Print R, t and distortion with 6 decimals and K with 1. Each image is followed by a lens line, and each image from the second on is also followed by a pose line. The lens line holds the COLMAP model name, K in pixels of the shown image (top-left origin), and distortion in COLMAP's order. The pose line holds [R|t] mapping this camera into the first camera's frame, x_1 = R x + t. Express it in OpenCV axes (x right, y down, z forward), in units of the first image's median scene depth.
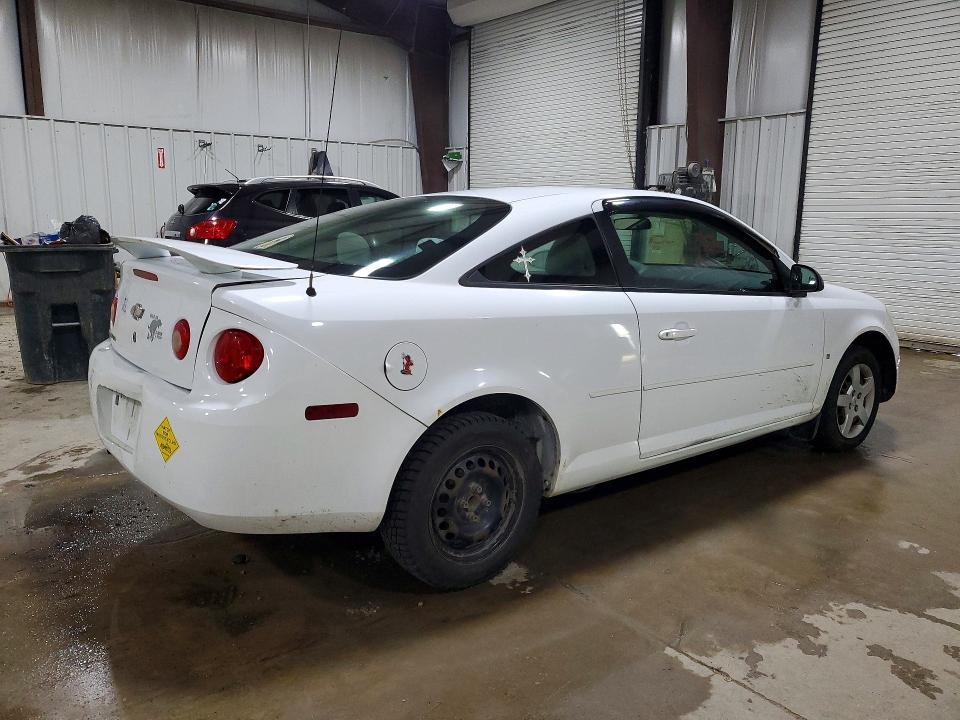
lens RADIAL K [[771.3, 0, 461.9], [0, 771.3, 359.8], [0, 0, 1]] dist [0.017218, 0.005094]
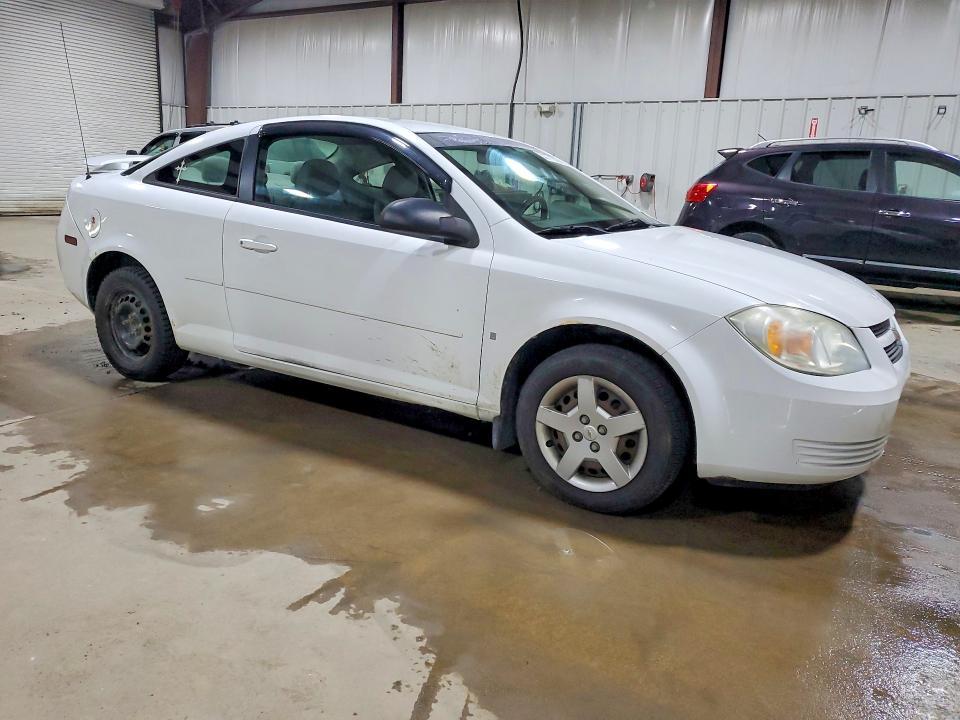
lens RADIAL K [[771.3, 0, 461.9], [0, 771.3, 359.8], [0, 0, 1]] dist [0.017218, 0.005094]
pose [[0.320354, 0.219276, -0.921570, 1.472973], [-0.215124, 0.964263, 0.154654, -0.114242], [0.922548, 0.148708, 0.356077, 0.942815]]
